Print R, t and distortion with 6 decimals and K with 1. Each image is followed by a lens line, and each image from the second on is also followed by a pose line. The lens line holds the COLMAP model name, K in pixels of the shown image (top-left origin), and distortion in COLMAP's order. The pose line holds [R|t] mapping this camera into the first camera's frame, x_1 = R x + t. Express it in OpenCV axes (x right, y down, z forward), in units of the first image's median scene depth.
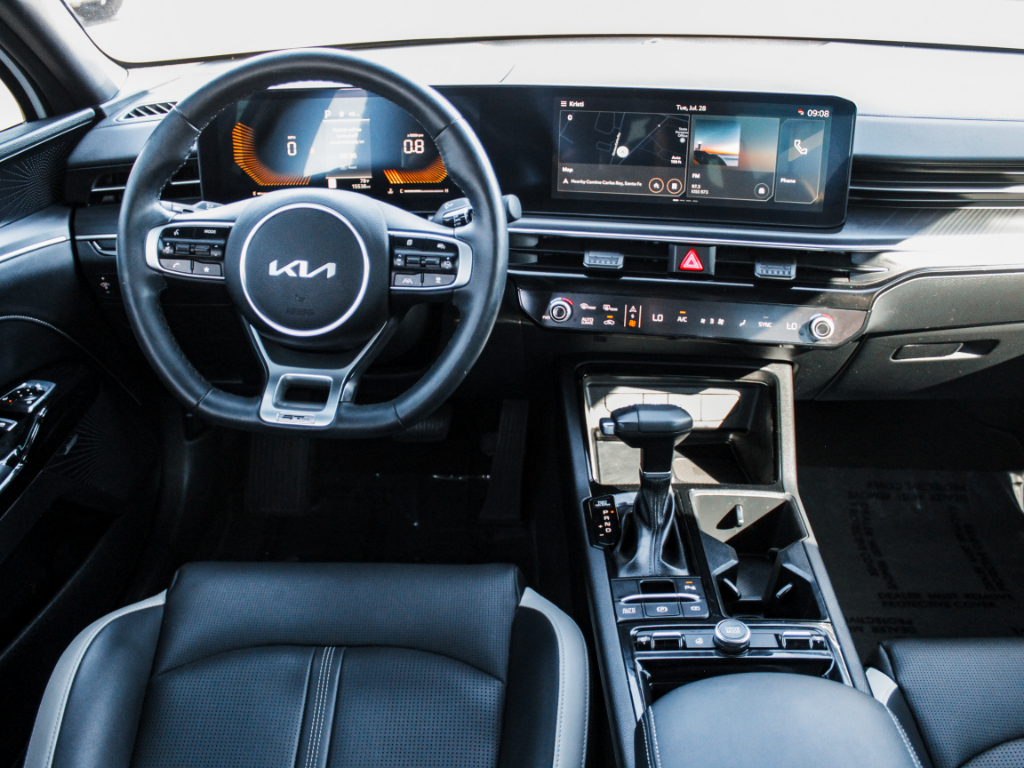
lens RADIAL K [[942.0, 0, 512.0], [0, 942.0, 384.0], [0, 0, 1]] dist [-0.135649, 0.009872]
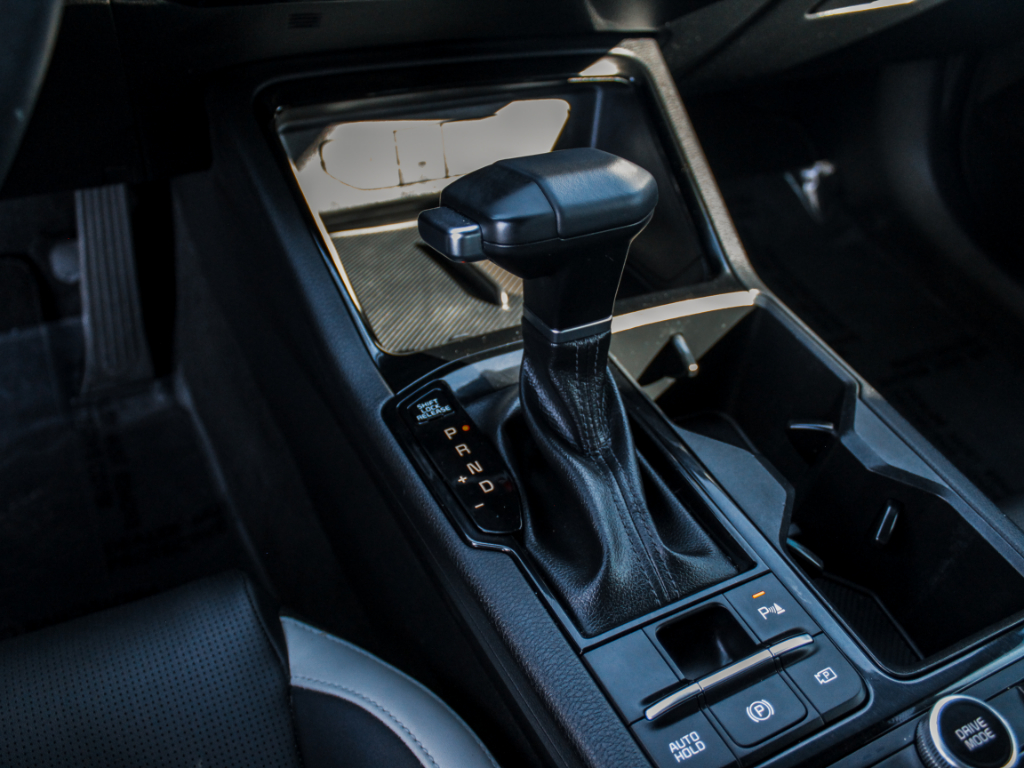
lens RADIAL K [[942.0, 0, 512.0], [0, 942.0, 384.0], [0, 0, 1]] dist [-0.135649, 0.009872]
pose [[0.884414, -0.248346, 0.395140, -0.031068], [0.124910, 0.941734, 0.312305, -0.009589], [-0.449676, -0.226850, 0.863904, 0.540075]]
